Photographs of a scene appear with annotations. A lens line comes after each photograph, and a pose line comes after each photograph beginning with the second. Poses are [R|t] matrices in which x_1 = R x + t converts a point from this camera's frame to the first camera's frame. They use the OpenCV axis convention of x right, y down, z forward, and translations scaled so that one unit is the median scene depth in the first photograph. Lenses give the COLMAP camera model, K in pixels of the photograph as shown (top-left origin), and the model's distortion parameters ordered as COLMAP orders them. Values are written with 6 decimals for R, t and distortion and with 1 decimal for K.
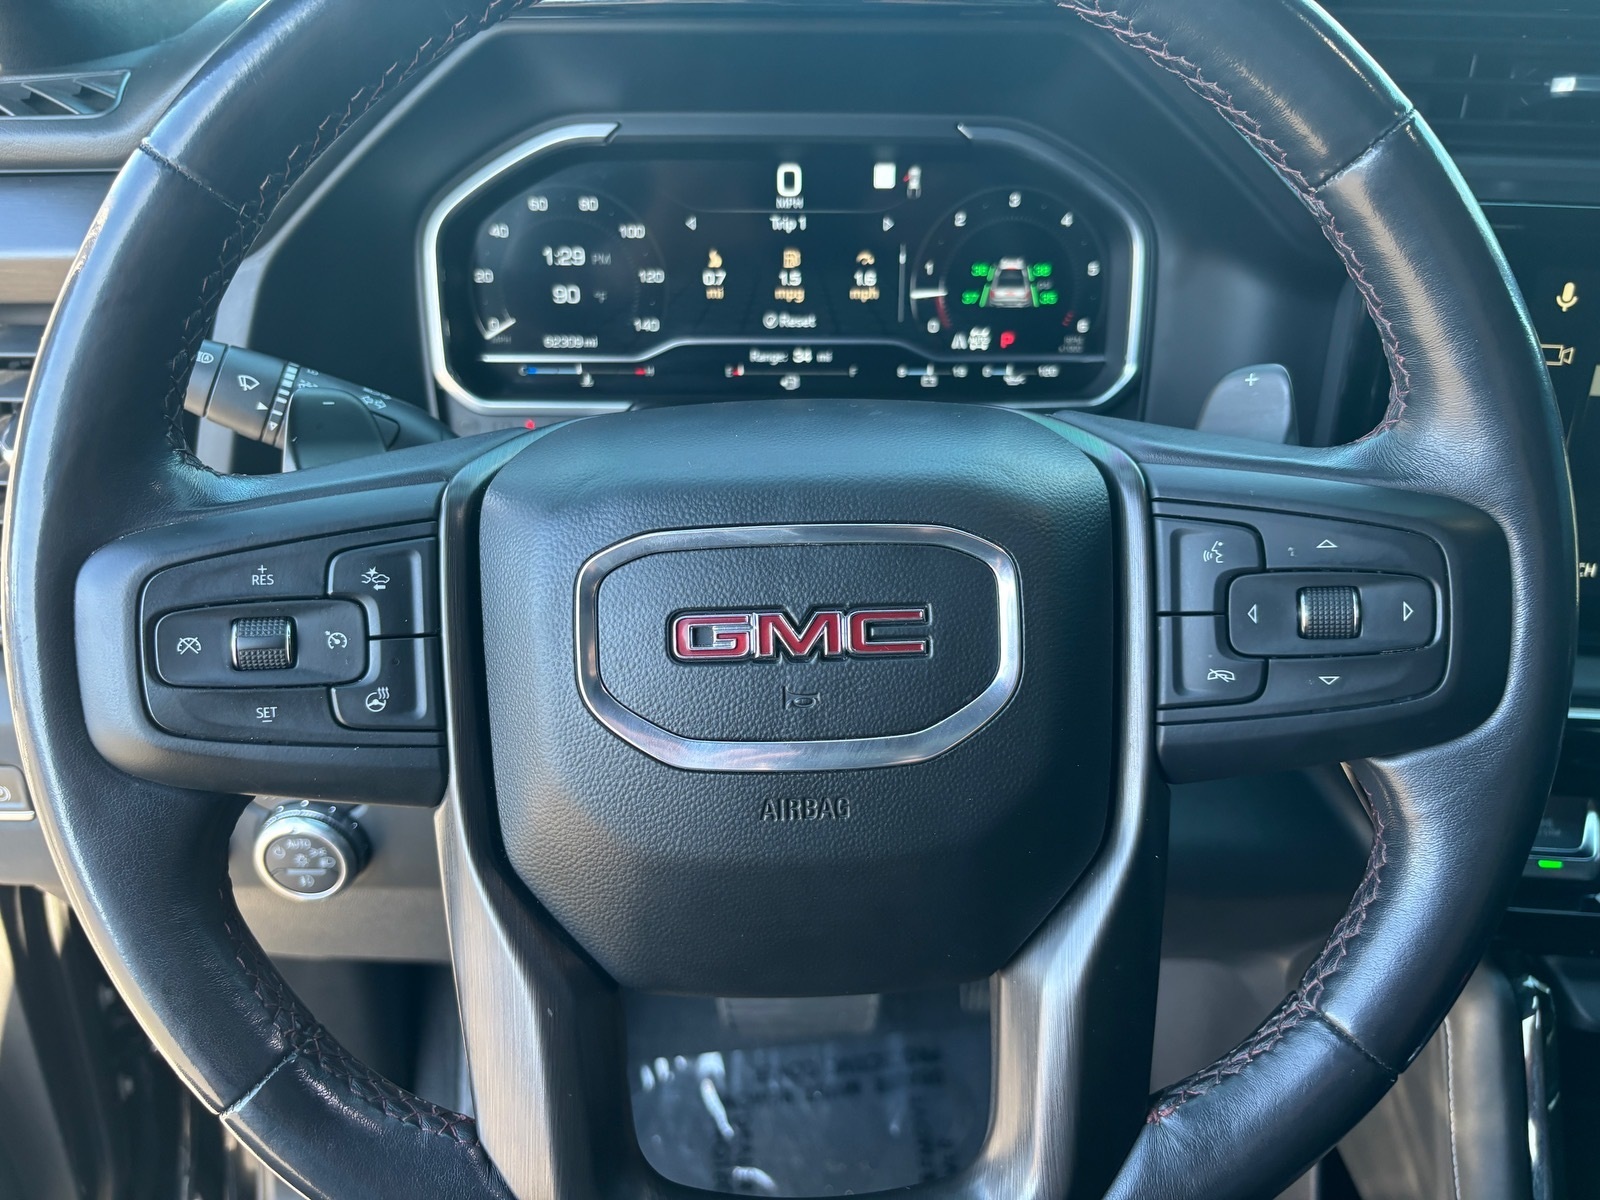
lens RADIAL K [[1221.8, 0, 808.4], [0, 1221.8, 610.5], [0, 0, 1]] dist [0.033964, -0.043386]
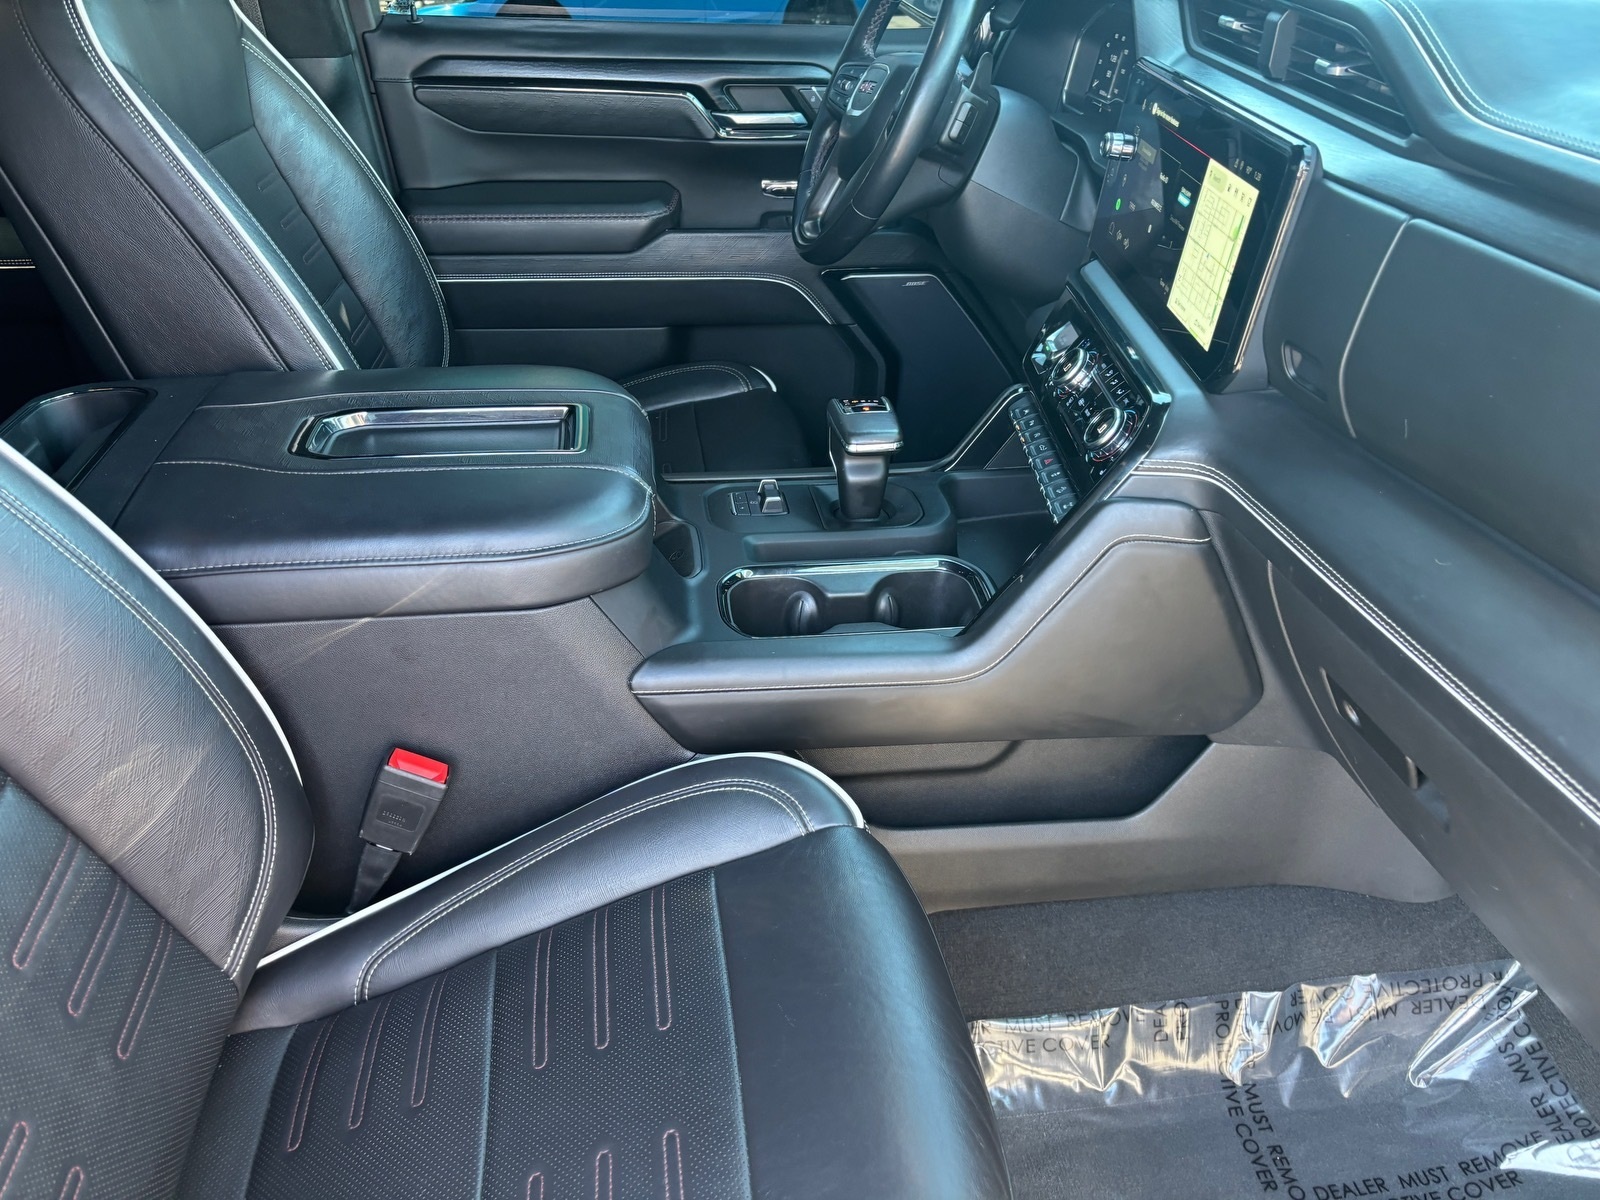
lens RADIAL K [[1221.8, 0, 793.4], [0, 1221.8, 608.0], [0, 0, 1]] dist [0.033964, -0.043386]
pose [[0.108586, 0.516838, -0.849169, 4.430478], [-0.507834, 0.763185, 0.399566, -0.166667], [0.854584, 0.387849, 0.345339, -0.045715]]
